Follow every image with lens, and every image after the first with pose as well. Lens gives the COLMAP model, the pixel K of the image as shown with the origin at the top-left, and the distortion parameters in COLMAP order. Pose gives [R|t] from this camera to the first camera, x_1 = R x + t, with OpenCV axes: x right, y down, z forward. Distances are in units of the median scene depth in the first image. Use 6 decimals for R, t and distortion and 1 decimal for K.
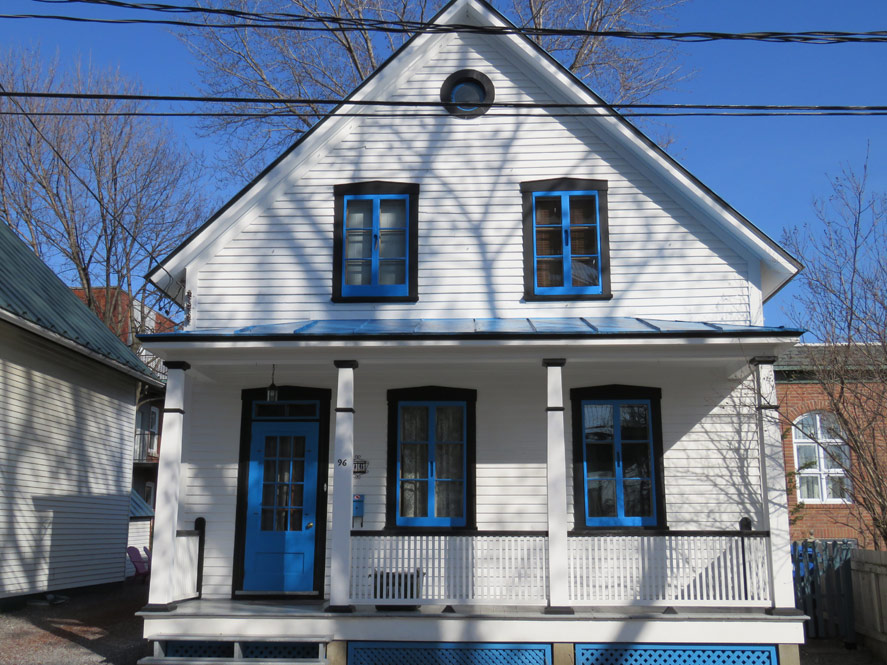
lens RADIAL K [[979.5, 0, 443.0], [0, 979.5, 327.5], [0, 0, 1]] dist [0.003524, 0.000000]
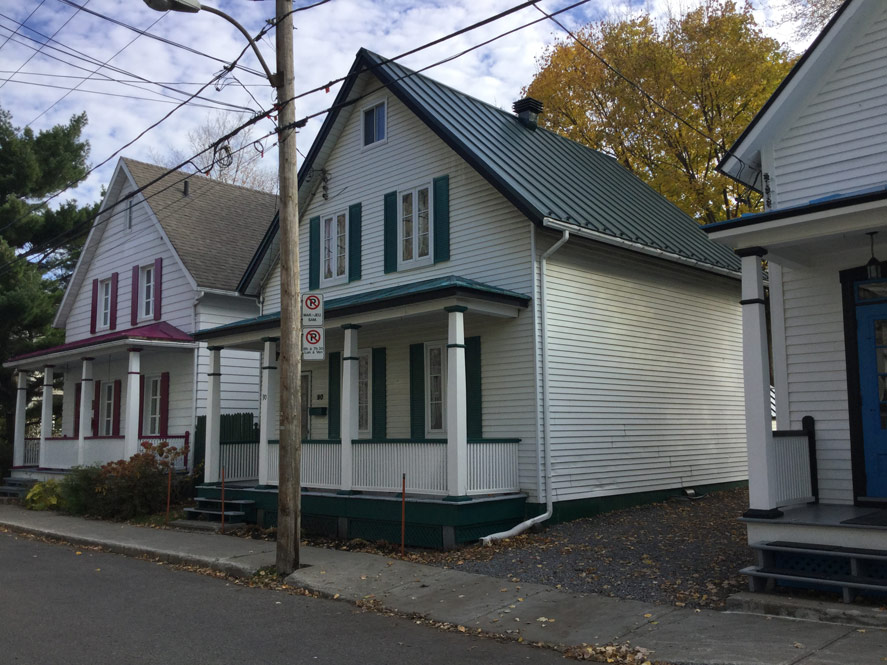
lens RADIAL K [[827.5, 0, 449.7], [0, 827.5, 334.0], [0, 0, 1]] dist [0.040001, 0.000000]
pose [[0.755328, -0.092712, -0.648756, 0.010573], [0.149690, 0.988180, 0.033061, 0.038231], [0.638022, -0.122085, 0.760278, 0.183897]]
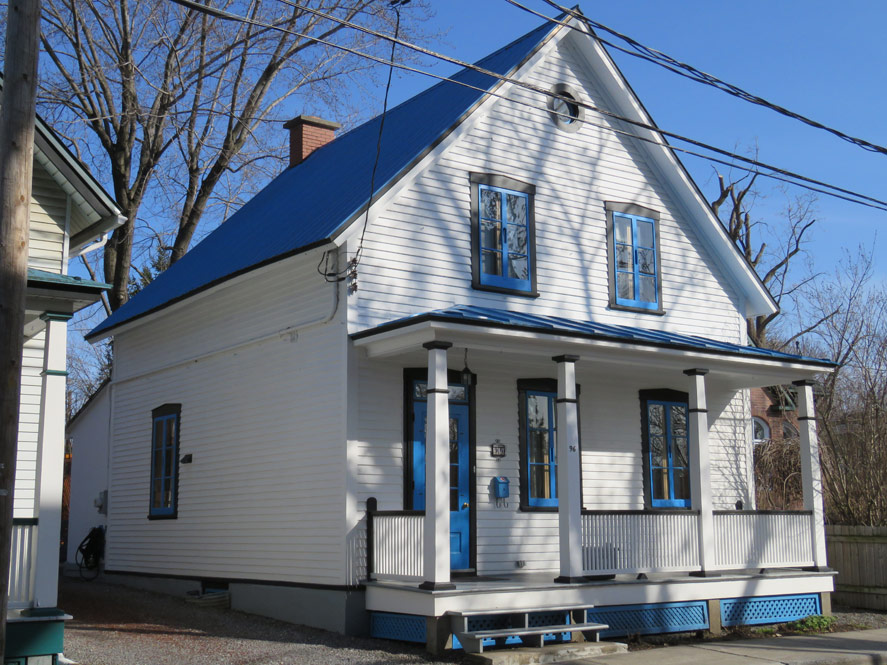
lens RADIAL K [[1140.3, 0, 442.3], [0, 1140.3, 337.6], [0, 0, 1]] dist [-0.014289, 0.000000]
pose [[0.785933, 0.093812, 0.611153, -0.861590], [-0.125450, 0.992059, 0.009046, 0.018059], [-0.605451, -0.083778, 0.791460, 0.075826]]
